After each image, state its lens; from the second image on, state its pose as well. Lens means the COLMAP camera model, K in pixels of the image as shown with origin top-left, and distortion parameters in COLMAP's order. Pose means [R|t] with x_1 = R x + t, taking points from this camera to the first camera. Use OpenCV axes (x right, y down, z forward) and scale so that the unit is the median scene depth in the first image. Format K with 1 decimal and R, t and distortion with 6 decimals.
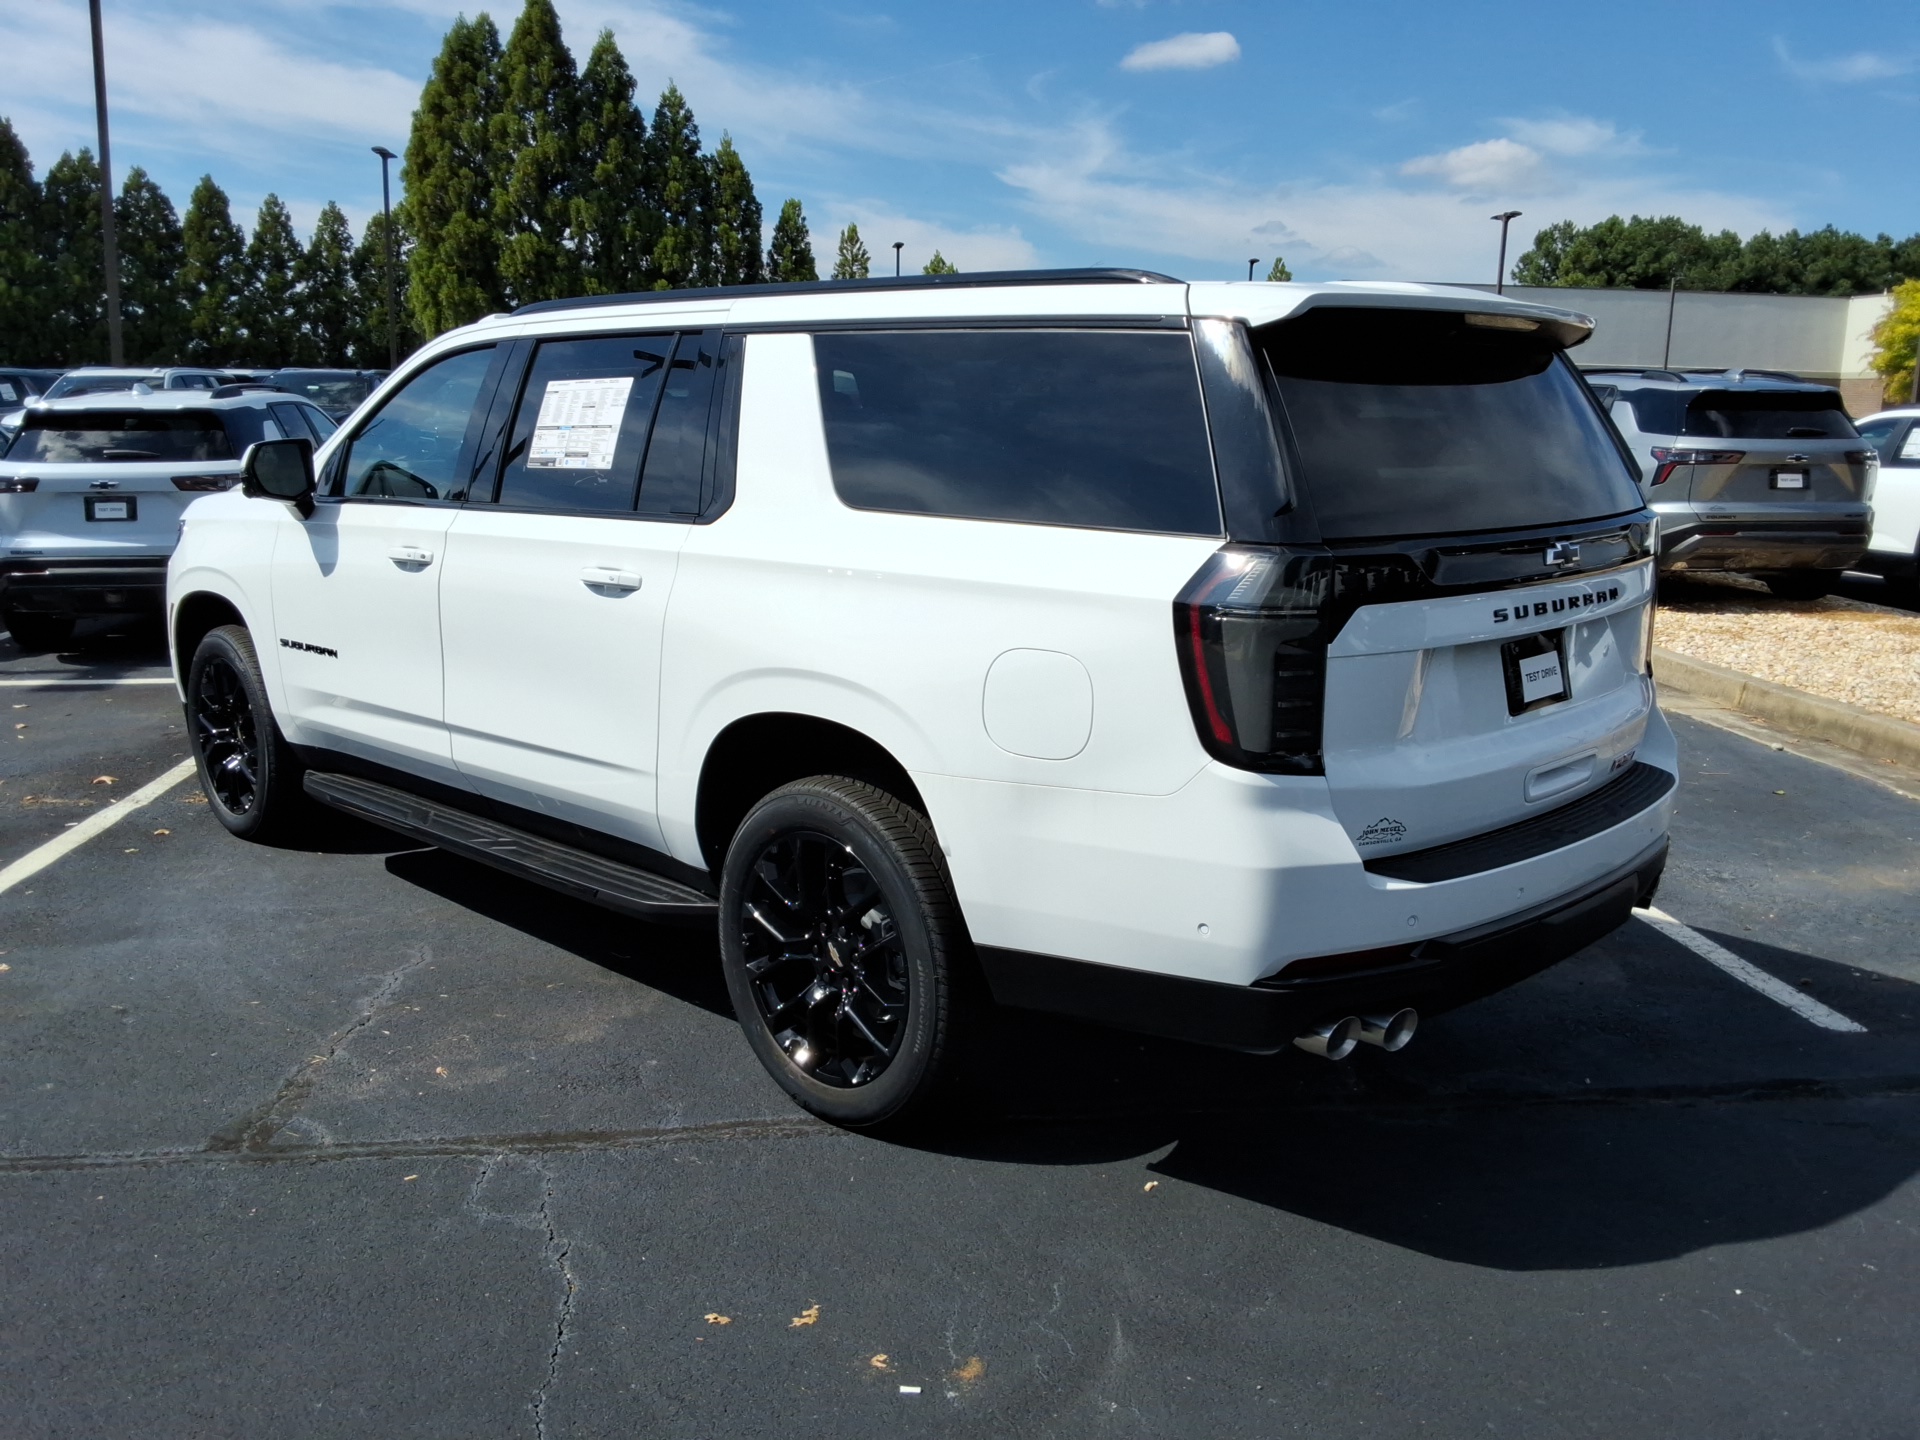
lens RADIAL K [[1551.4, 0, 973.9], [0, 1551.4, 683.6], [0, 0, 1]] dist [0.101349, -0.164074]
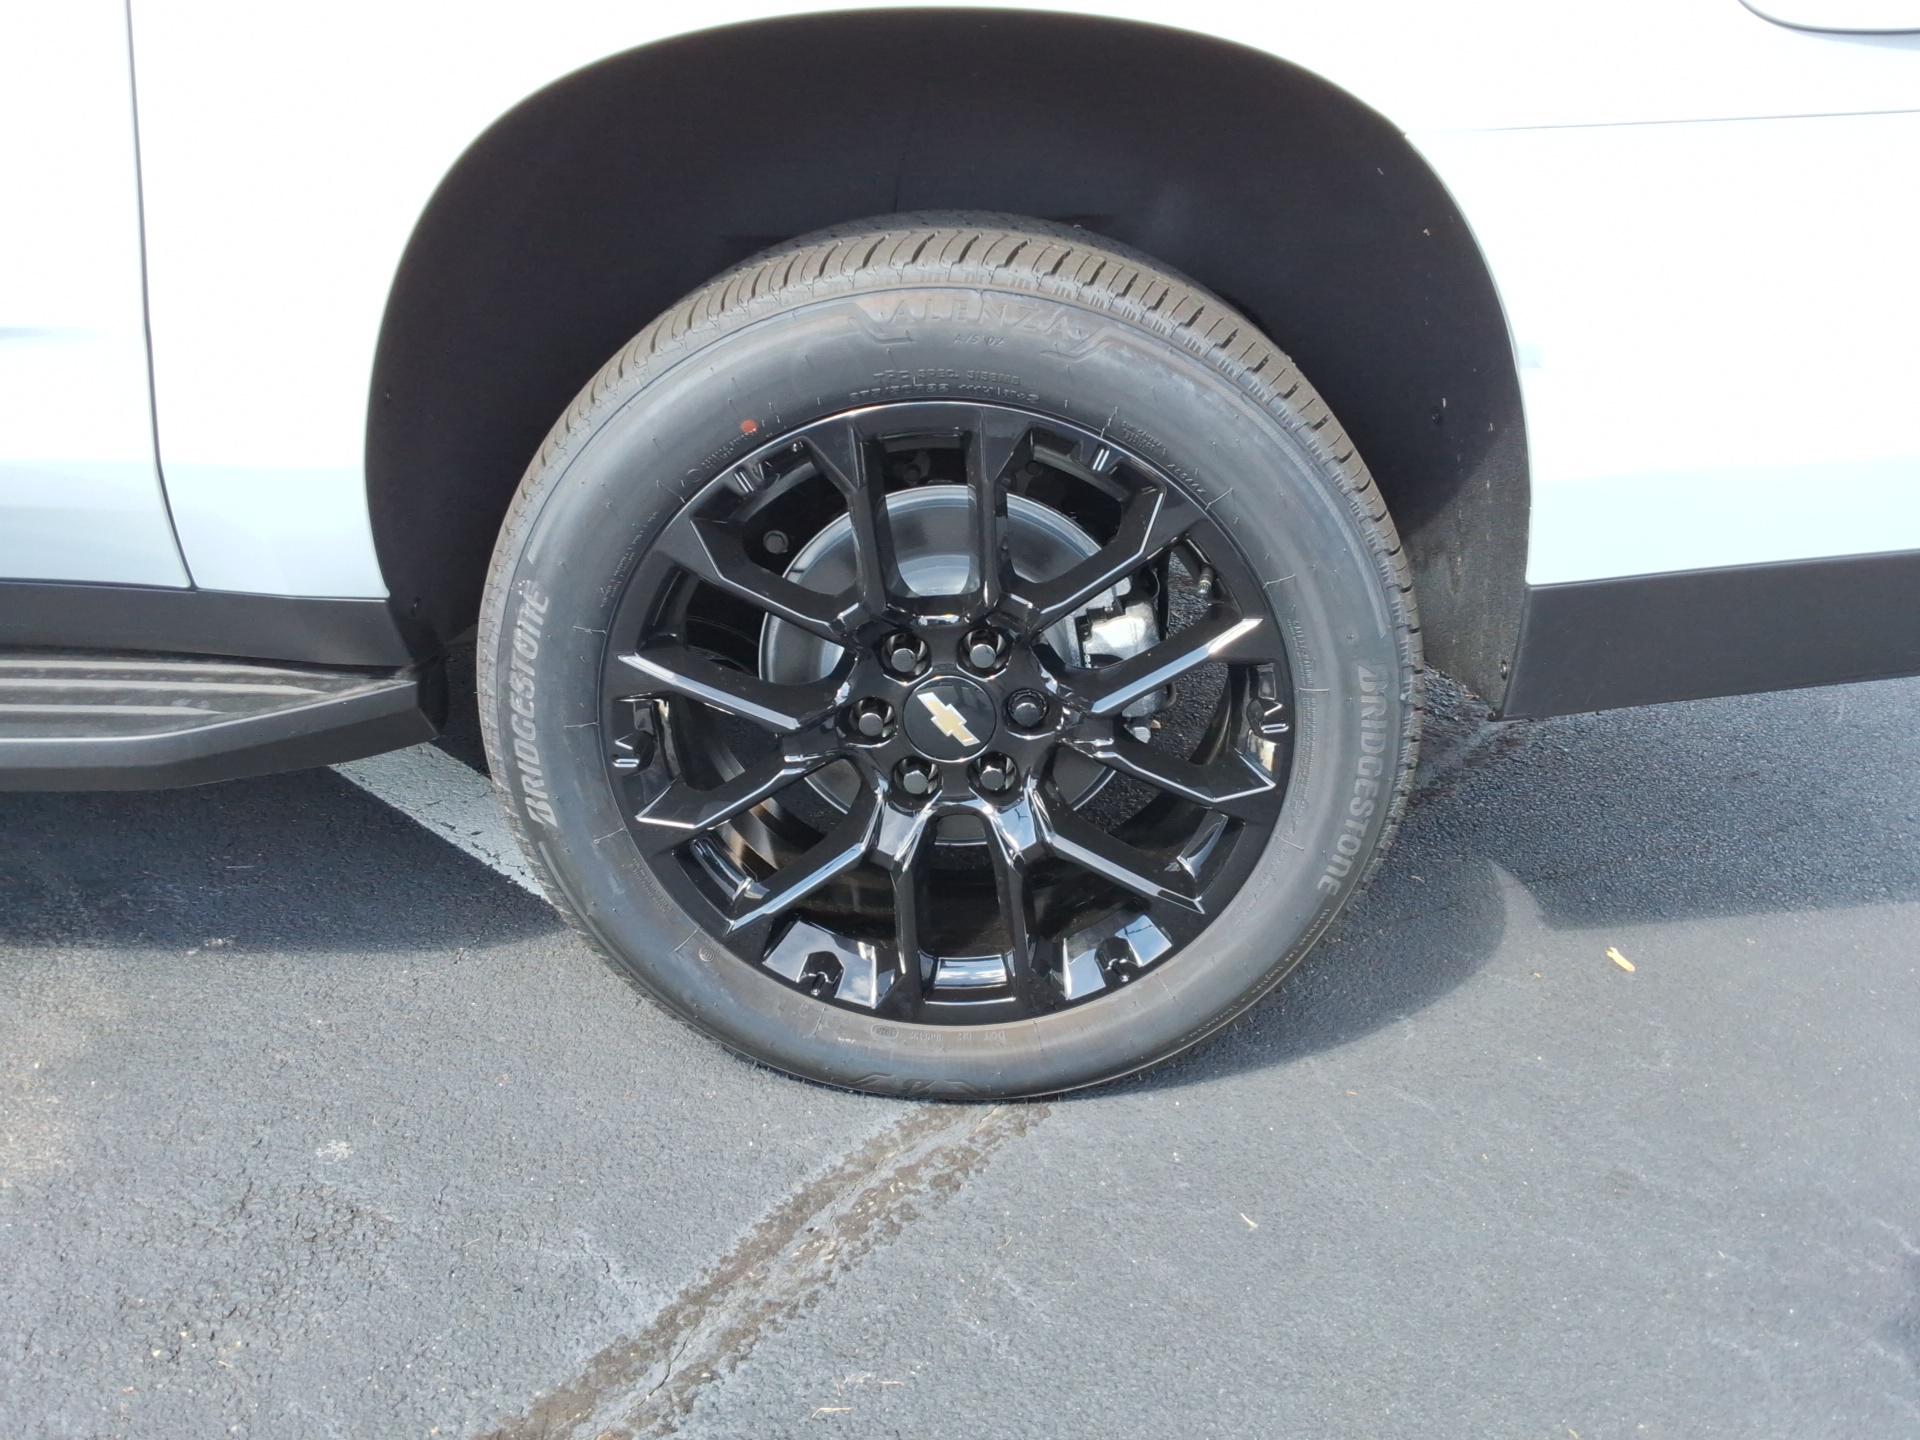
lens RADIAL K [[1551.6, 0, 981.2], [0, 1551.6, 714.1], [0, 0, 1]] dist [0.127752, -0.234165]
pose [[0.740418, -0.289024, 0.606834, -0.019739], [0.101389, 0.940523, 0.324247, 0.003051], [-0.664456, -0.178552, 0.725684, 0.044921]]
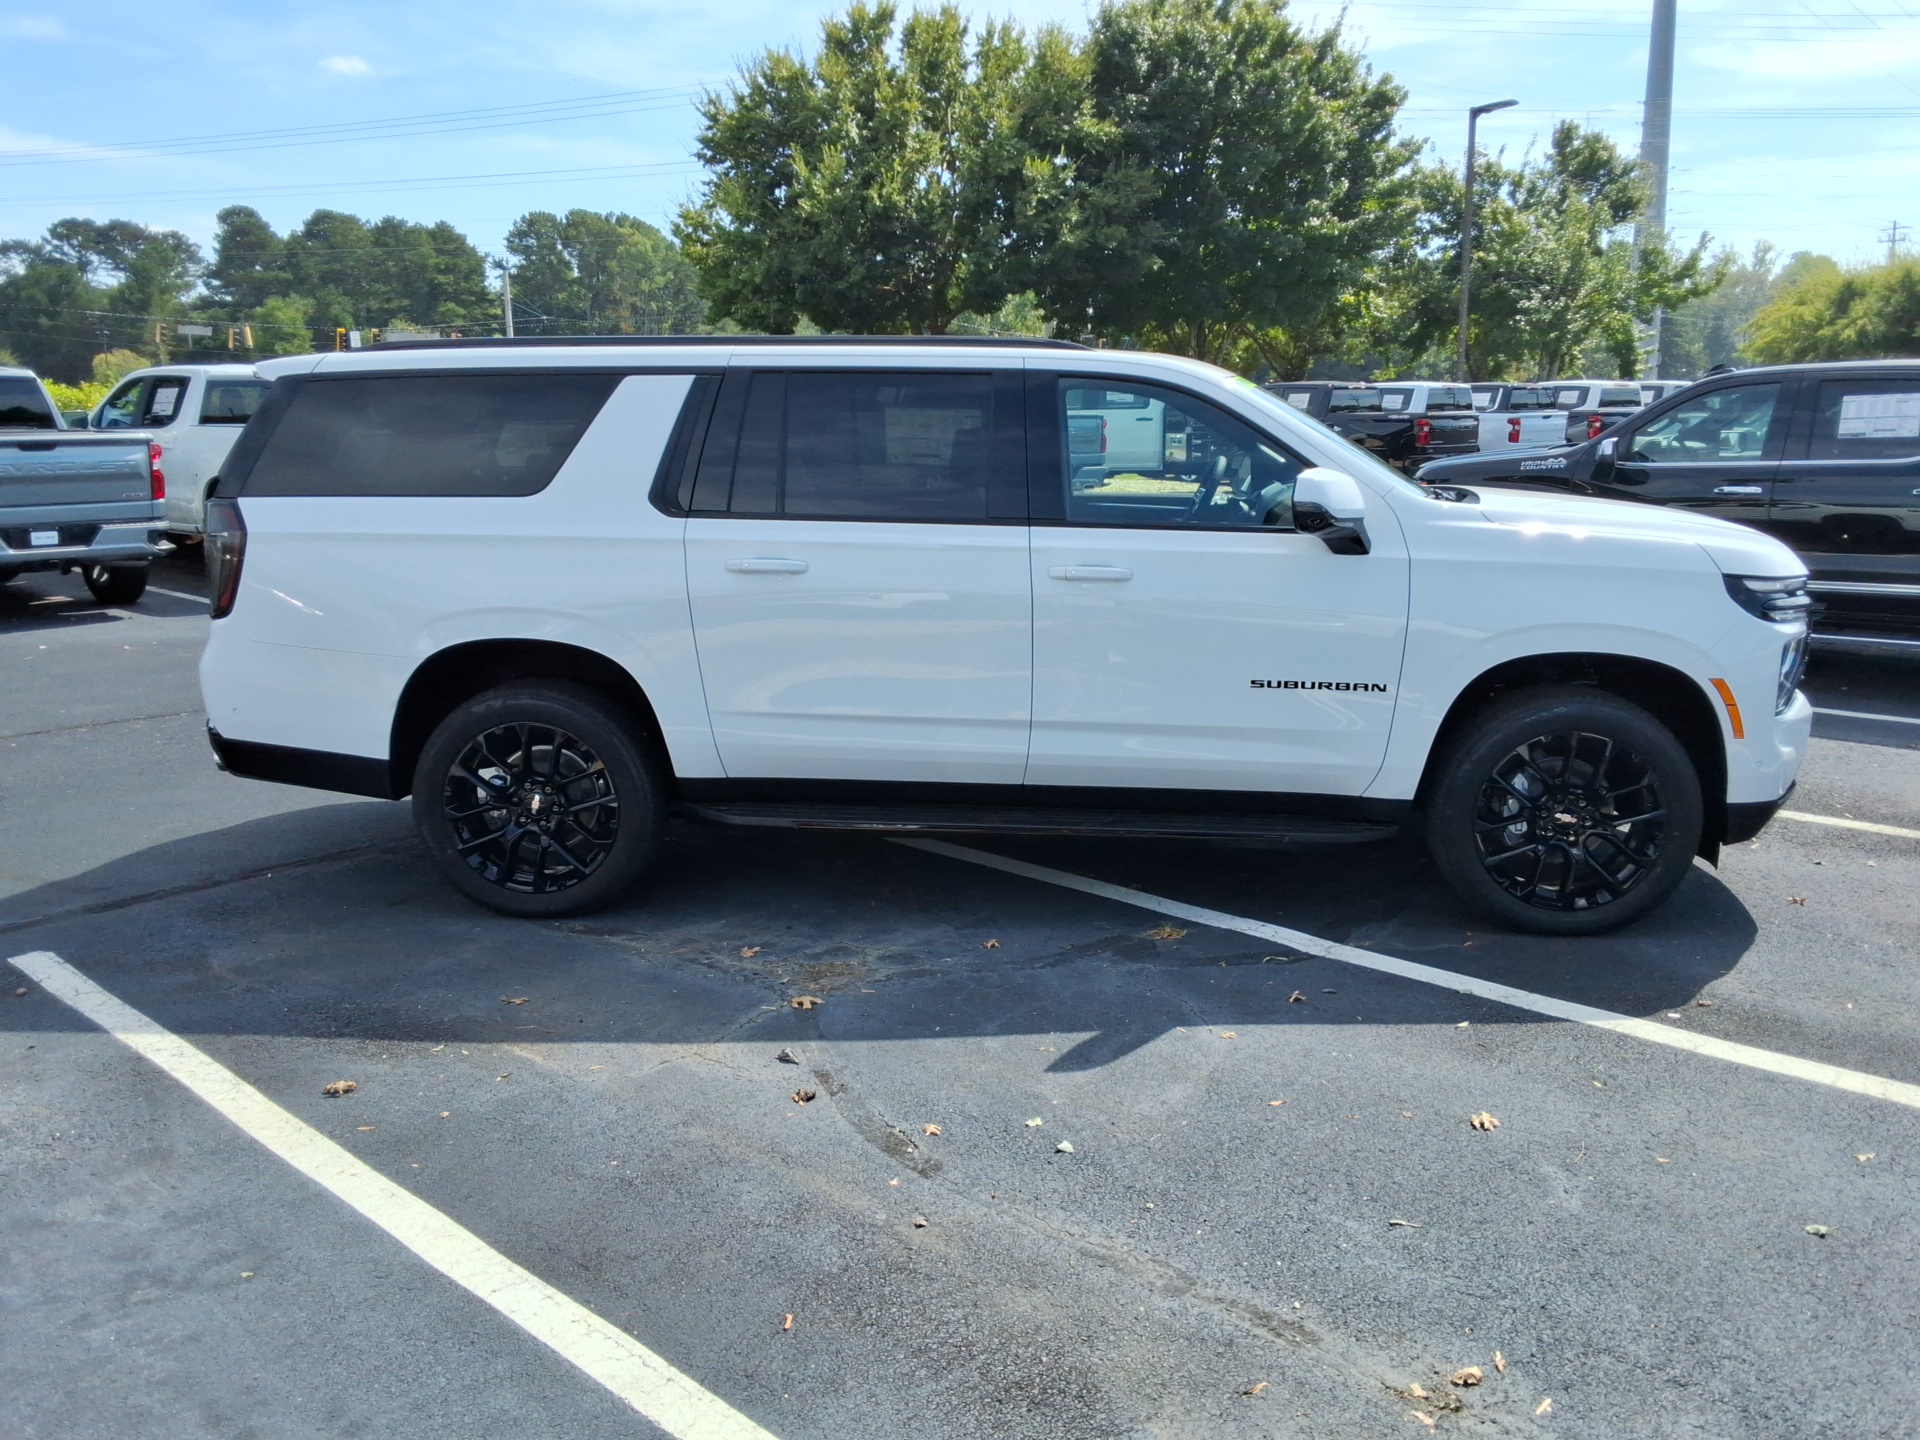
lens RADIAL K [[1551.4, 0, 973.9], [0, 1551.4, 683.6], [0, 0, 1]] dist [0.101349, -0.164074]
pose [[-0.766307, 0.106906, -0.633517, 0.054928], [-0.113812, 0.947875, 0.297622, -0.029982], [0.632313, 0.300172, -0.714197, 0.166060]]
